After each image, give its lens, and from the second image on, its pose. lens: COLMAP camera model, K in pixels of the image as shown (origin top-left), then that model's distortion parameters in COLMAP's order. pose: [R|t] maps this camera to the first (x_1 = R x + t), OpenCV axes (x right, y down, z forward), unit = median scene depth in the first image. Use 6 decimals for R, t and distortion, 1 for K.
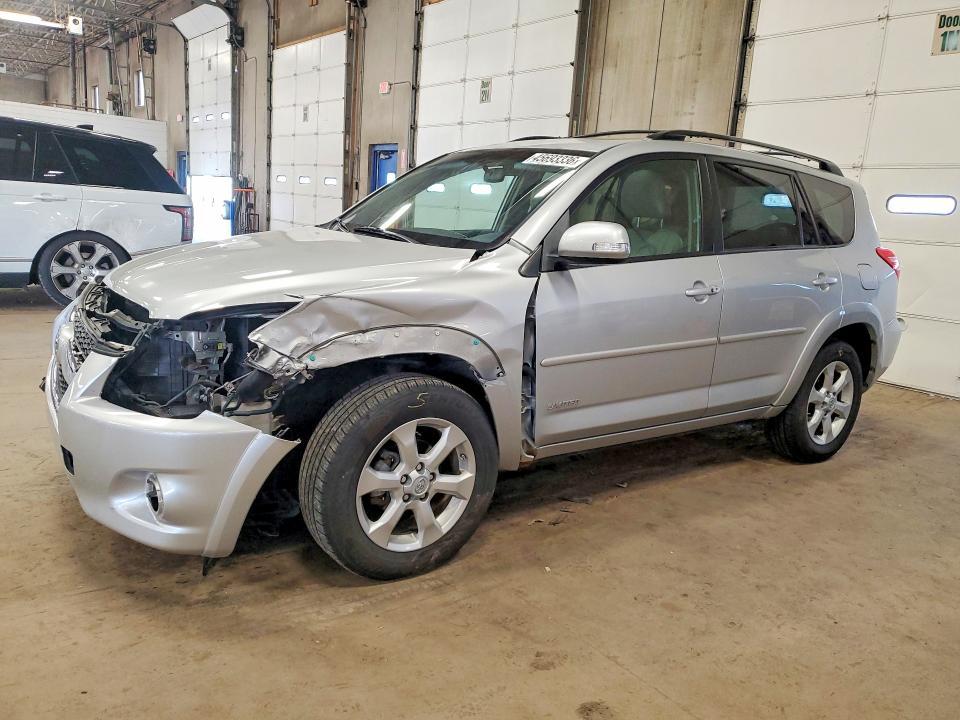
lens RADIAL K [[743.1, 0, 476.1], [0, 743.1, 354.1], [0, 0, 1]] dist [0.031493, 0.002645]
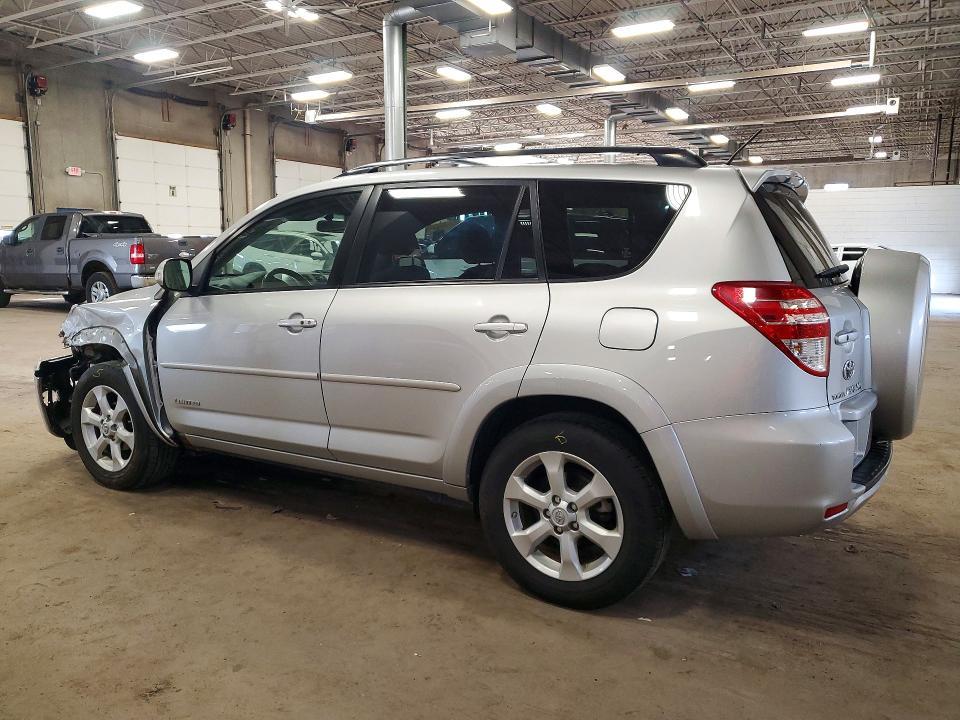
lens RADIAL K [[743.1, 0, 476.1], [0, 743.1, 354.1], [0, 0, 1]] dist [0.031493, 0.002645]
pose [[0.372223, 0.053367, -0.926608, 1.357542], [-0.151043, 0.988520, -0.003742, -0.077031], [0.915771, 0.141351, 0.376010, 0.877284]]
